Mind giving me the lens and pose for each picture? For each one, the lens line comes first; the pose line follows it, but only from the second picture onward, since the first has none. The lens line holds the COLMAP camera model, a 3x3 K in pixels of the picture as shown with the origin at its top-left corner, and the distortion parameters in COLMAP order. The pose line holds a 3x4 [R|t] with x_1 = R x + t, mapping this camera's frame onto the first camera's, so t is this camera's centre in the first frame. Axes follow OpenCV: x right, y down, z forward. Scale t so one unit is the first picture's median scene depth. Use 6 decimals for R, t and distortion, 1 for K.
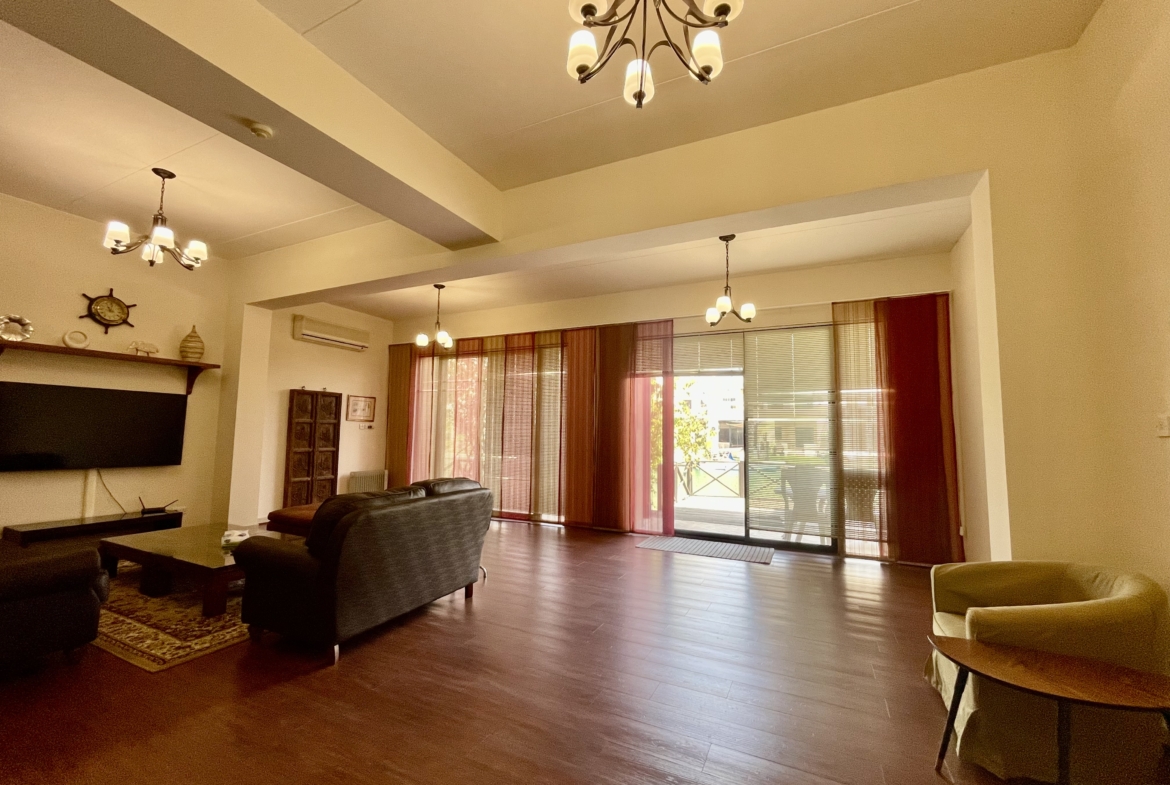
lens RADIAL K [[475.7, 0, 580.0], [0, 475.7, 395.0], [0, 0, 1]] dist [0.002355, -0.000094]
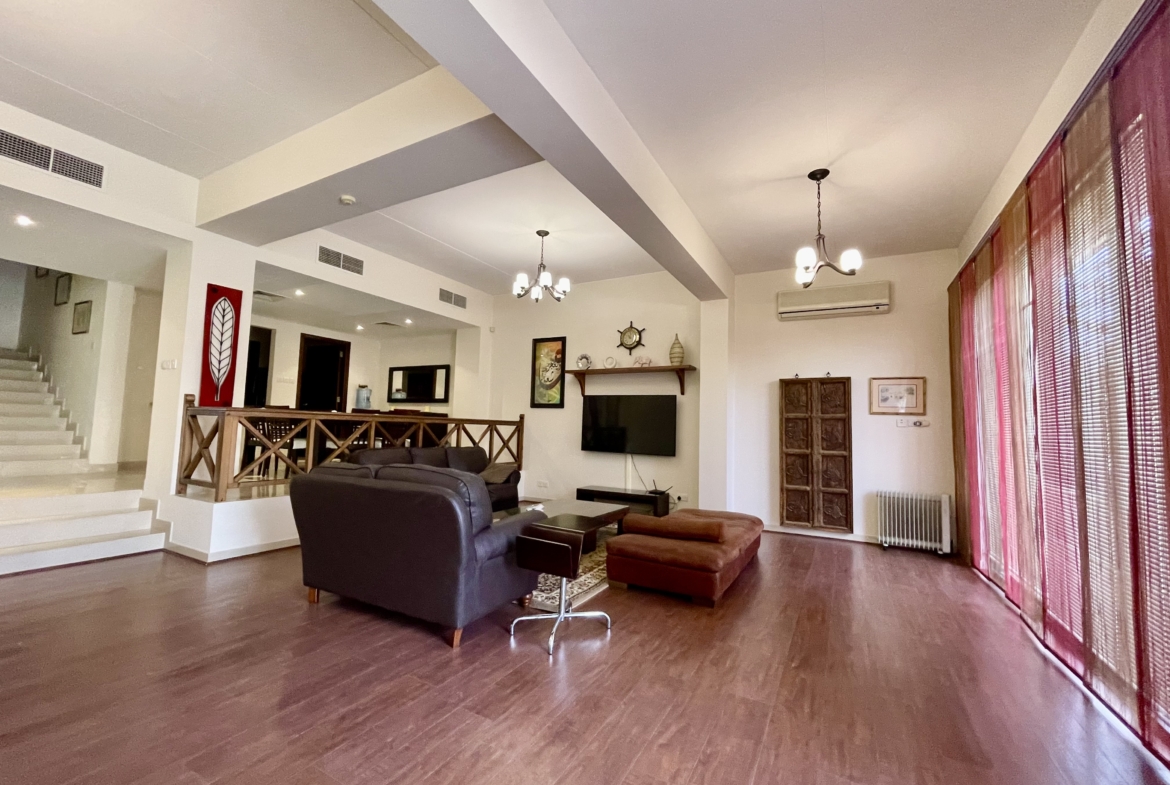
lens RADIAL K [[475.7, 0, 581.0], [0, 475.7, 394.9], [0, 0, 1]] dist [0.002355, -0.000094]
pose [[-0.045957, -0.087027, -0.995145, 0.264465], [0.051358, 0.994675, -0.089358, 0.074451], [0.997622, -0.055216, -0.041243, 0.684715]]
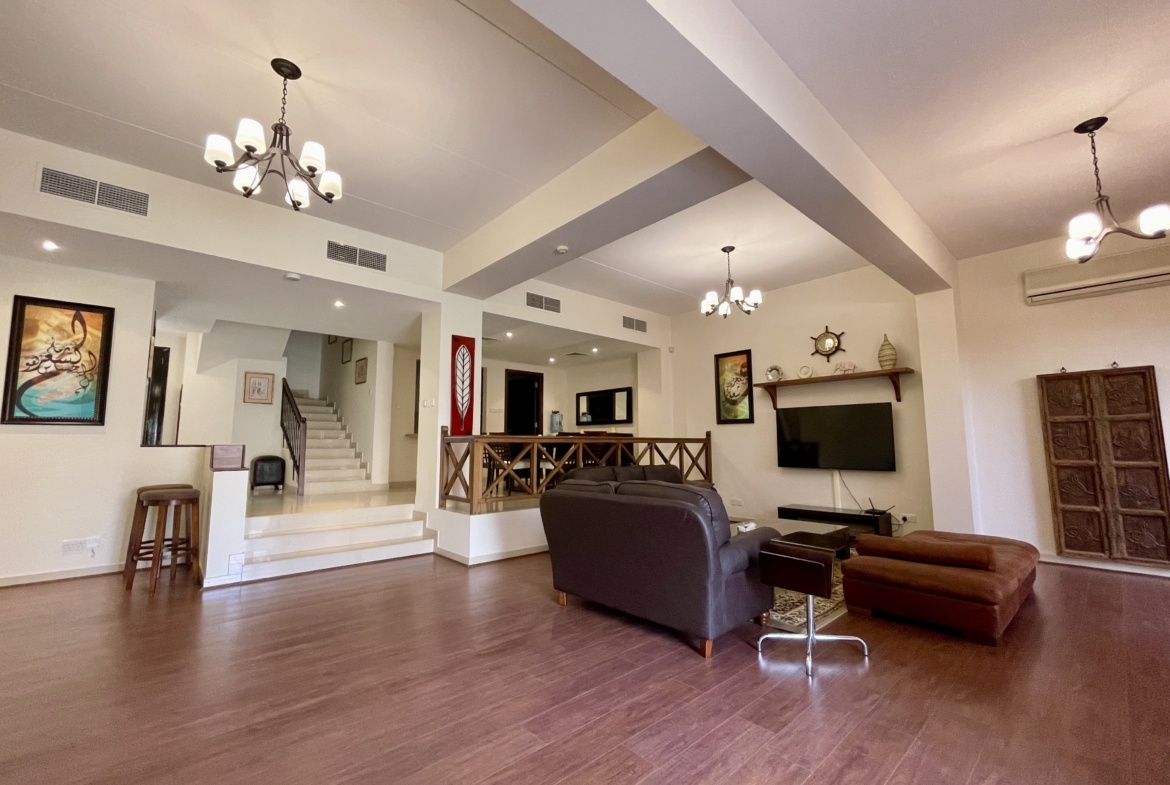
lens RADIAL K [[475.7, 0, 582.8], [0, 475.7, 394.8], [0, 0, 1]] dist [0.002355, -0.000094]
pose [[-0.369238, -0.111242, -0.922653, 0.298567], [0.073755, 0.986171, -0.148416, 0.072023], [0.926404, -0.122851, -0.355927, 0.629938]]
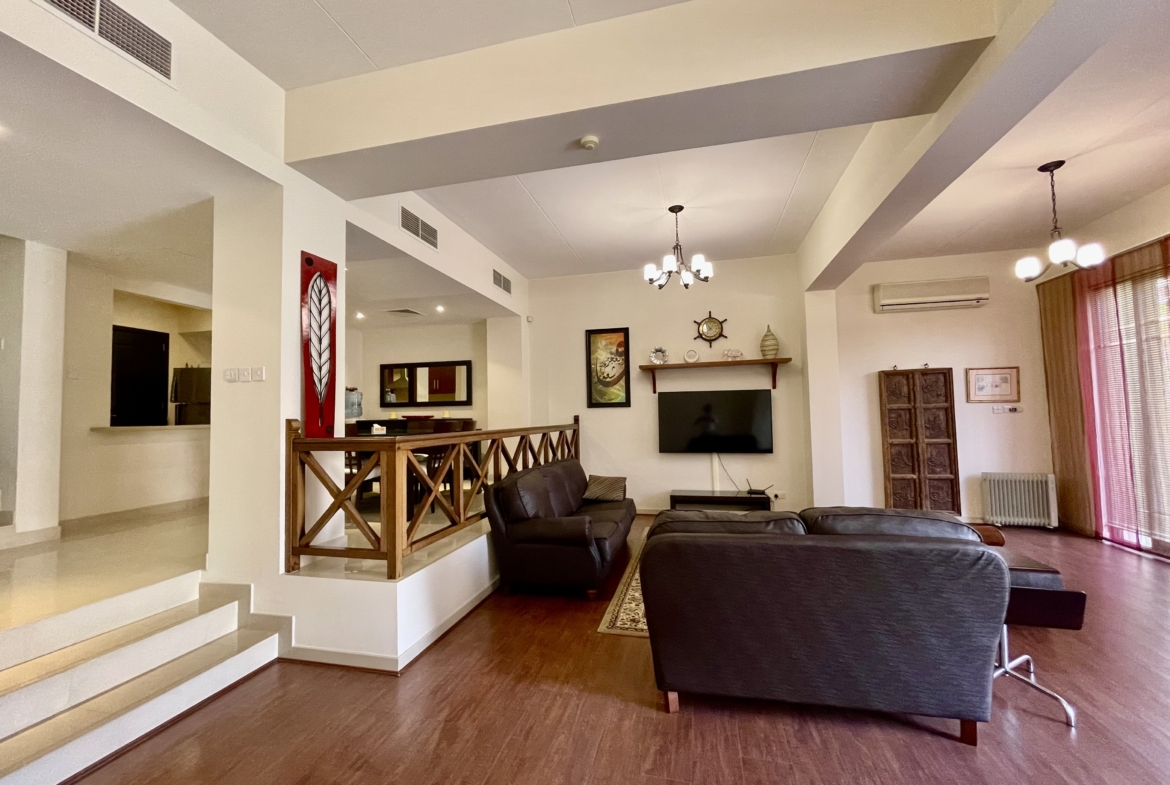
lens RADIAL K [[475.7, 0, 583.8], [0, 475.7, 395.0], [0, 0, 1]] dist [0.002355, -0.000094]
pose [[0.220830, -0.064063, -0.973206, 0.118196], [0.103890, 0.993708, -0.041839, 0.011456], [0.969763, -0.091868, 0.226096, 0.281612]]
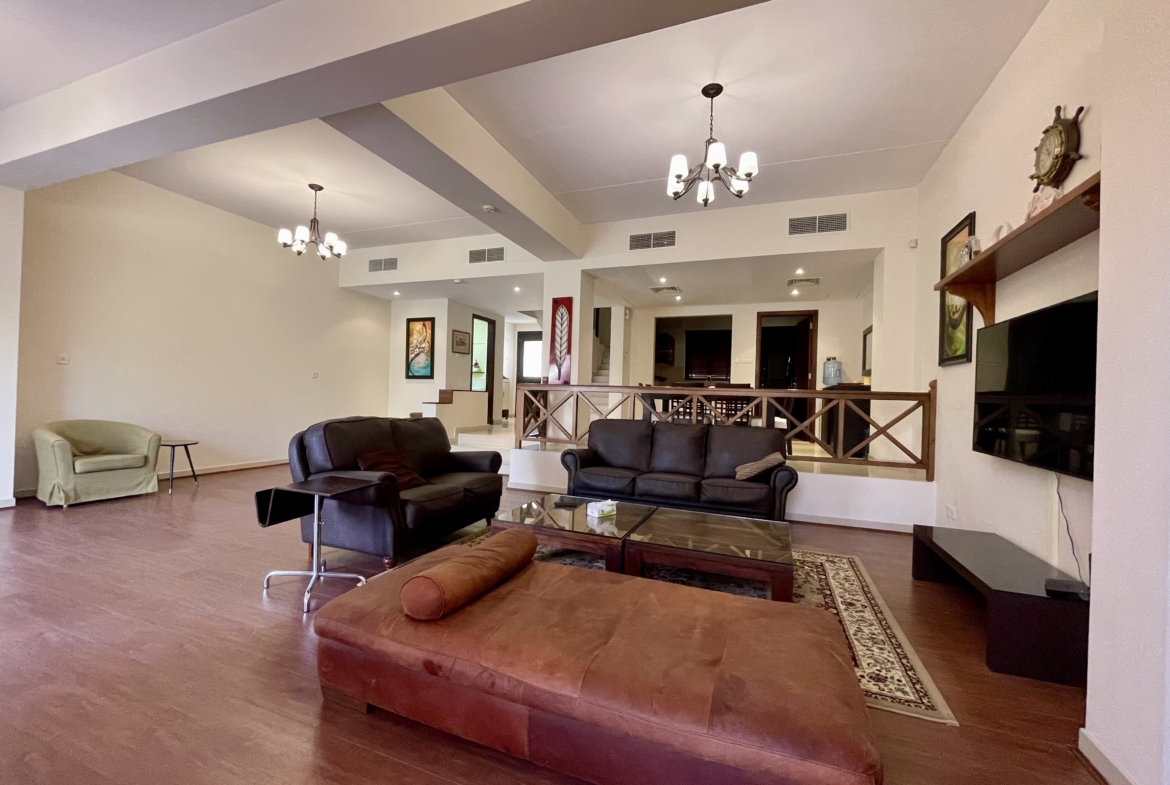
lens RADIAL K [[475.7, 0, 585.2], [0, 475.7, 396.6], [0, 0, 1]] dist [0.002355, -0.000094]
pose [[-0.994000, -0.042348, -0.100854, -0.347296], [-0.034425, 0.996277, -0.079039, 0.100425], [0.103826, -0.075092, -0.991757, 1.080196]]
